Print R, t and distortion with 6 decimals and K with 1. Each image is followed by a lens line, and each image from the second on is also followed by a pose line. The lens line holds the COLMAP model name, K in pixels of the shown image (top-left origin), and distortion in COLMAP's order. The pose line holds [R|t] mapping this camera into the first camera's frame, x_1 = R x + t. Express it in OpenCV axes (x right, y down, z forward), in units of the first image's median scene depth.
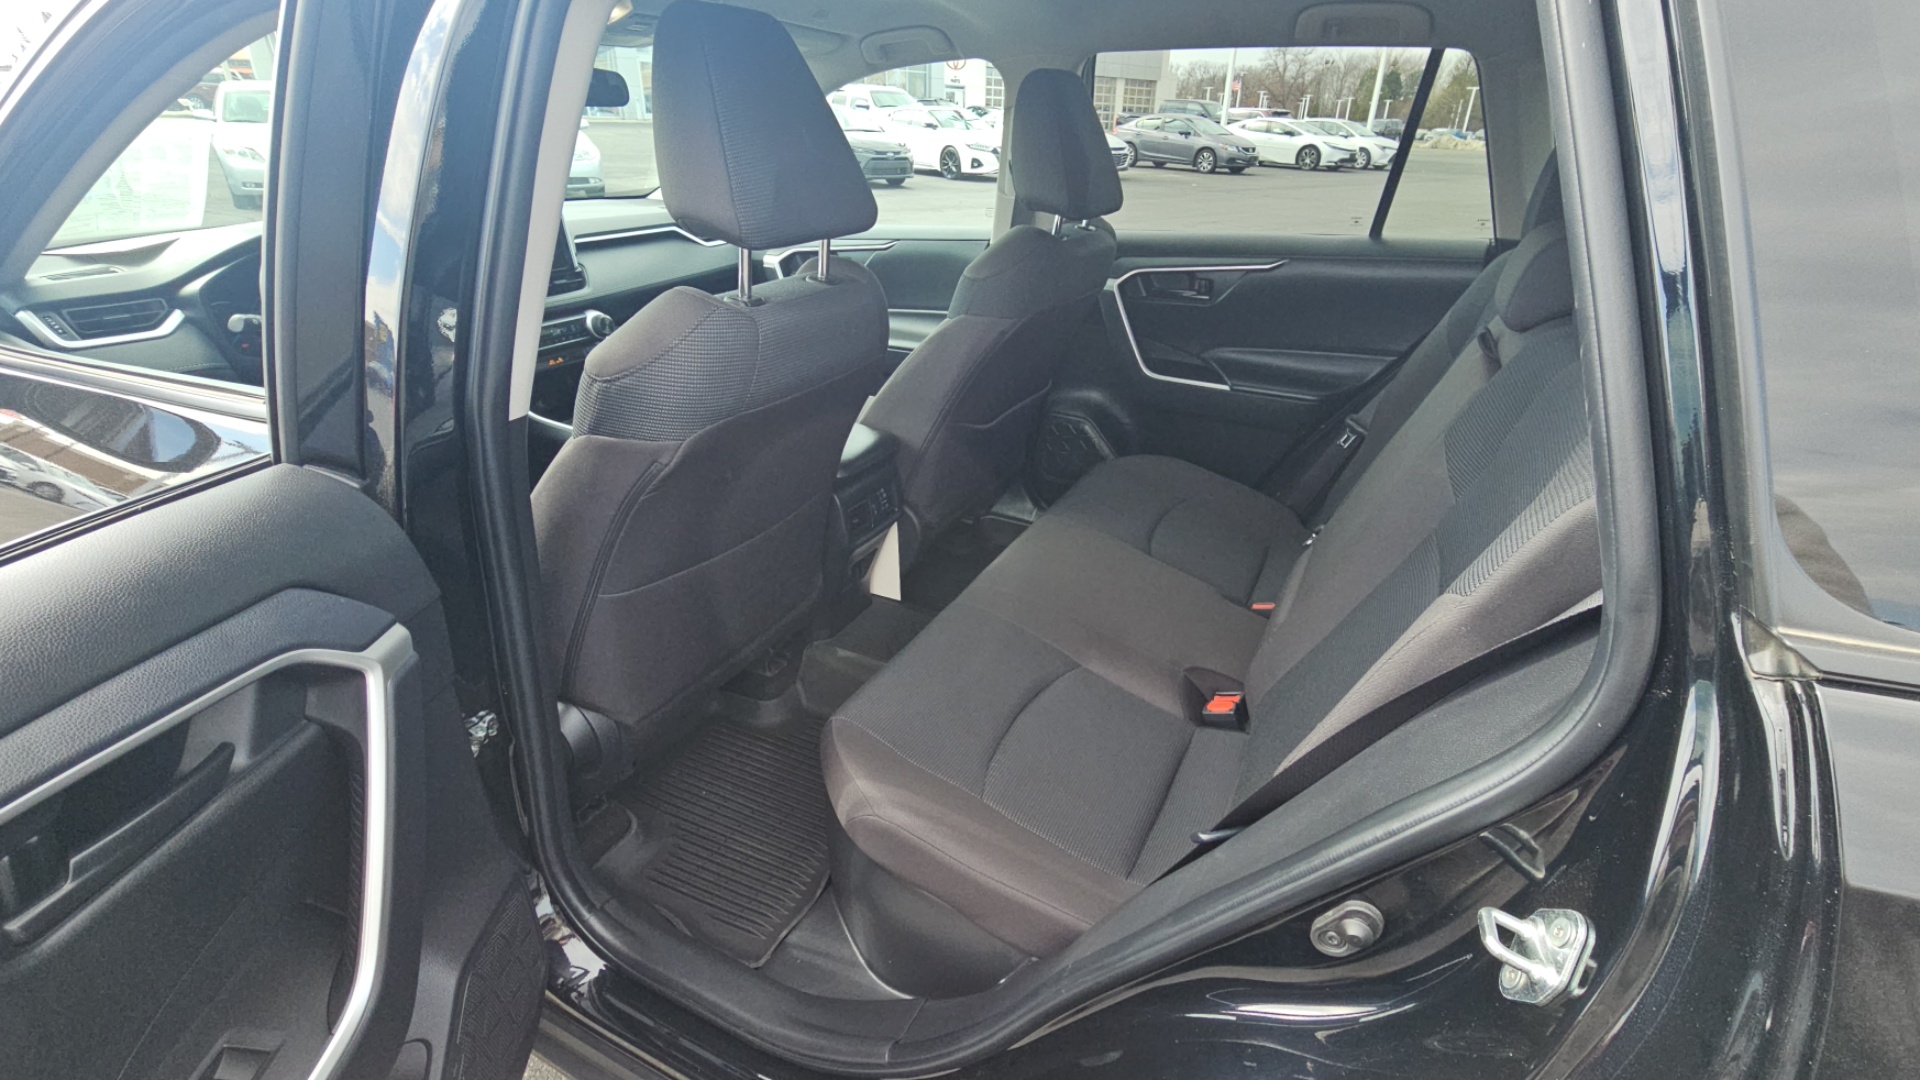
lens RADIAL K [[853.4, 0, 981.5], [0, 853.4, 546.7], [0, 0, 1]] dist [0.010669, -0.007818]
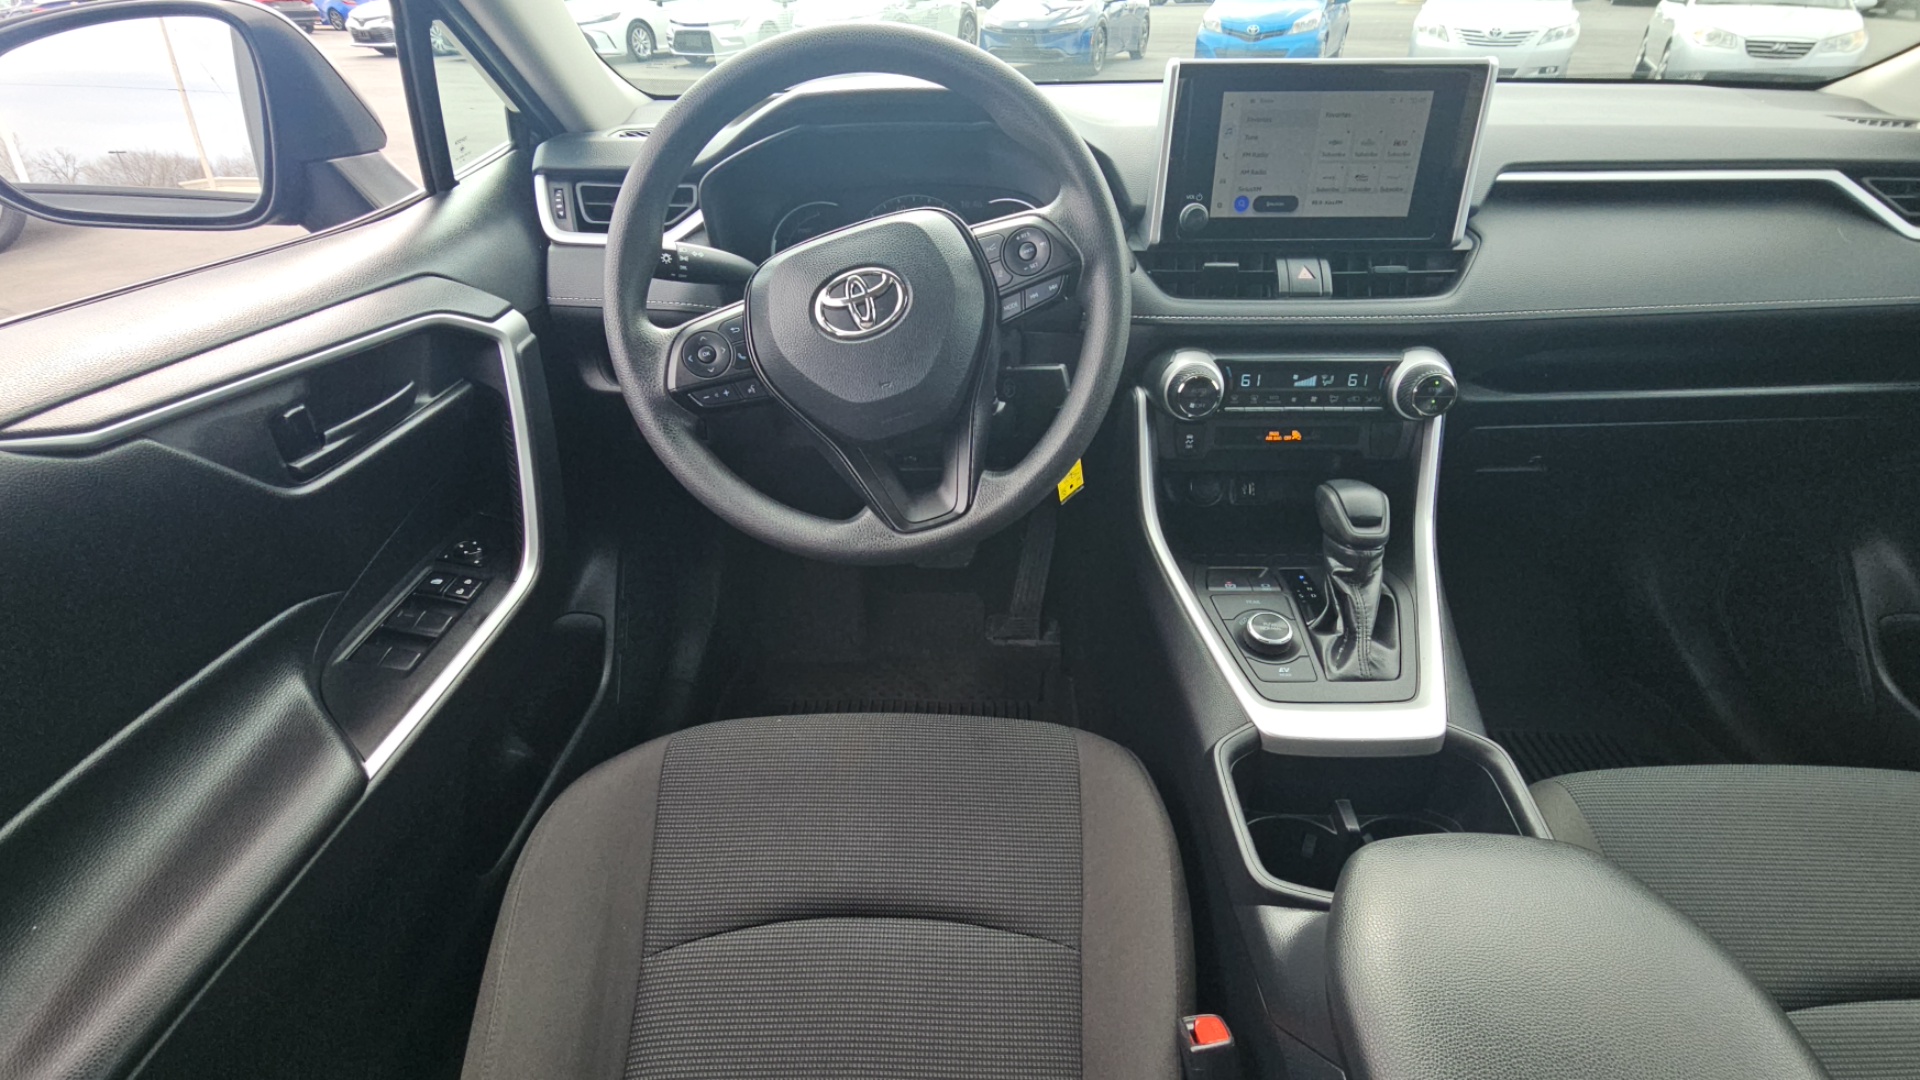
lens RADIAL K [[853.4, 0, 978.9], [0, 853.4, 550.1], [0, 0, 1]] dist [0.010669, -0.007818]
pose [[0.431239, 0.473612, -0.767935, -0.181737], [-0.393537, 0.864649, 0.312266, -0.234048], [0.811888, 0.167550, 0.559254, 0.602005]]
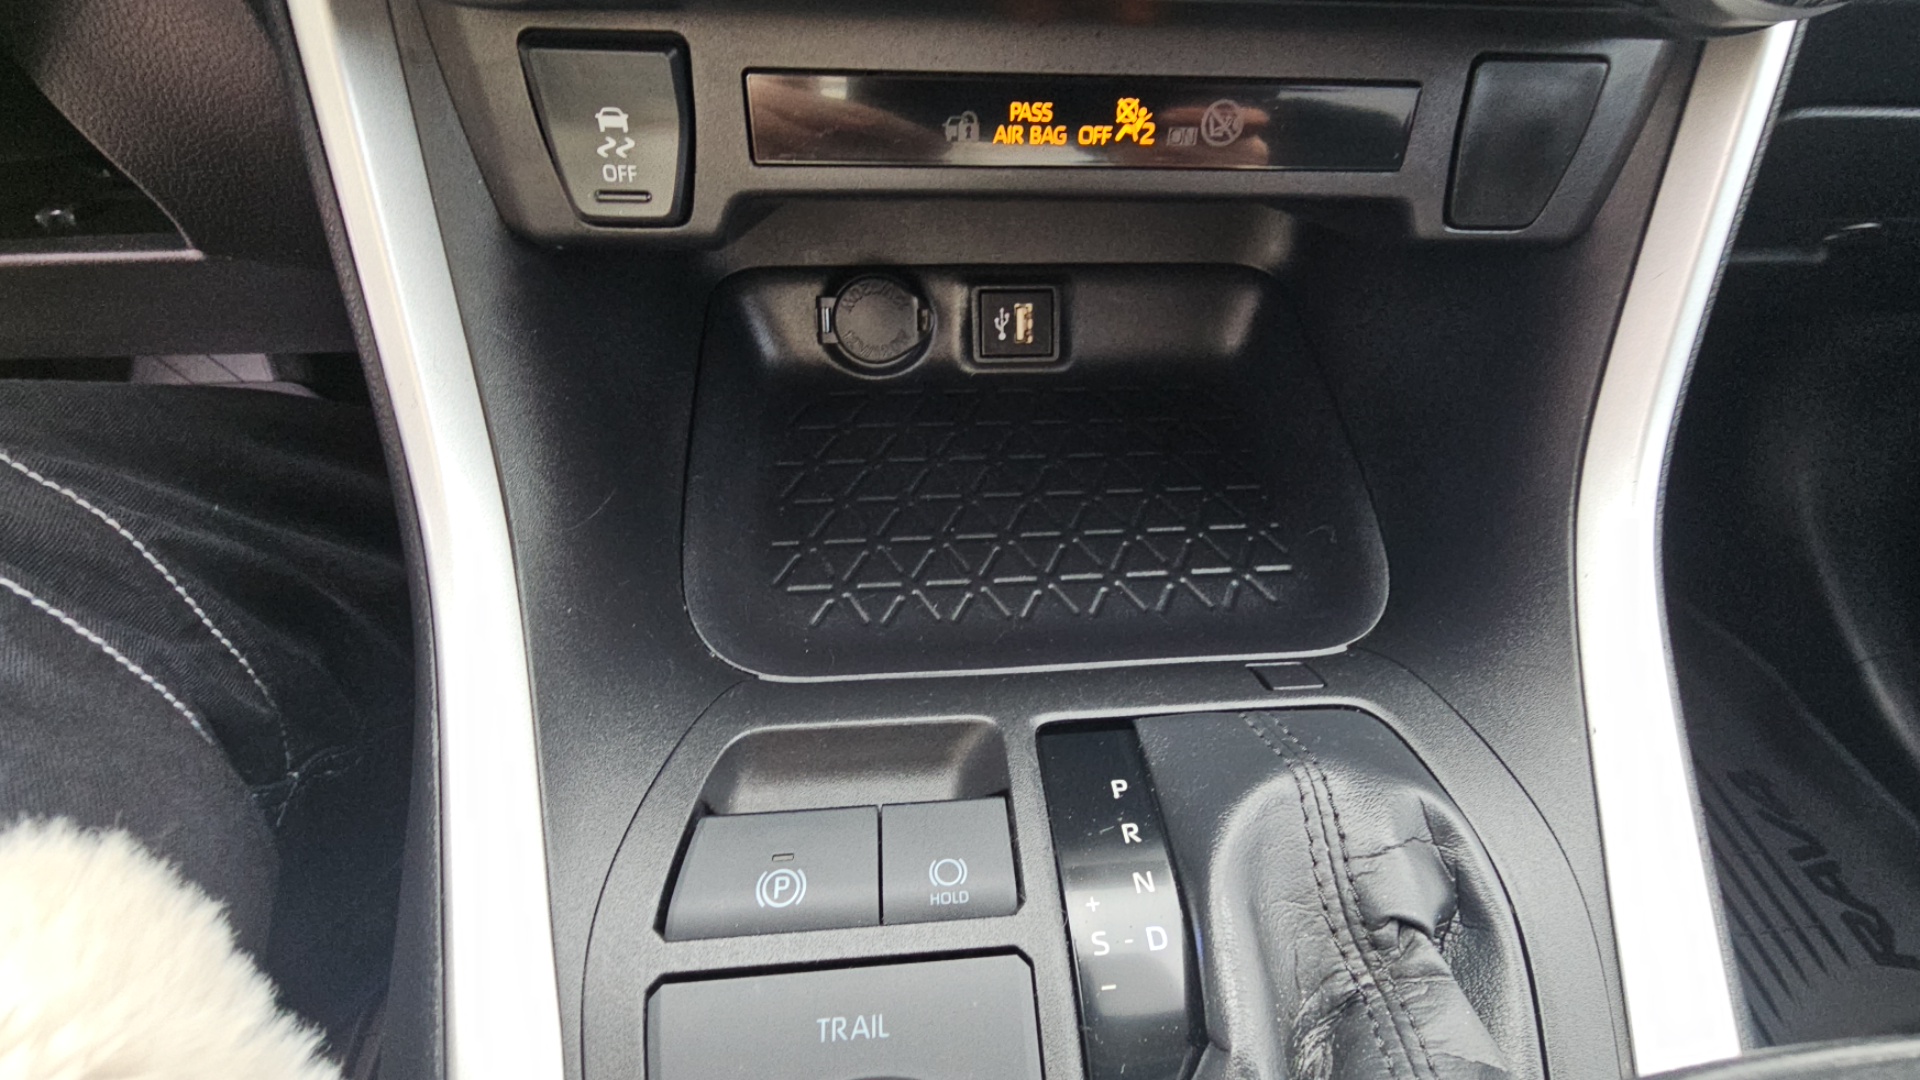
lens RADIAL K [[853.4, 0, 967.2], [0, 853.4, 550.6], [0, 0, 1]] dist [0.010669, -0.007818]
pose [[0.507335, 0.649831, -0.565977, -0.403300], [-0.413337, 0.759797, 0.501857, -0.215833], [0.756150, -0.020670, 0.654072, 0.895161]]
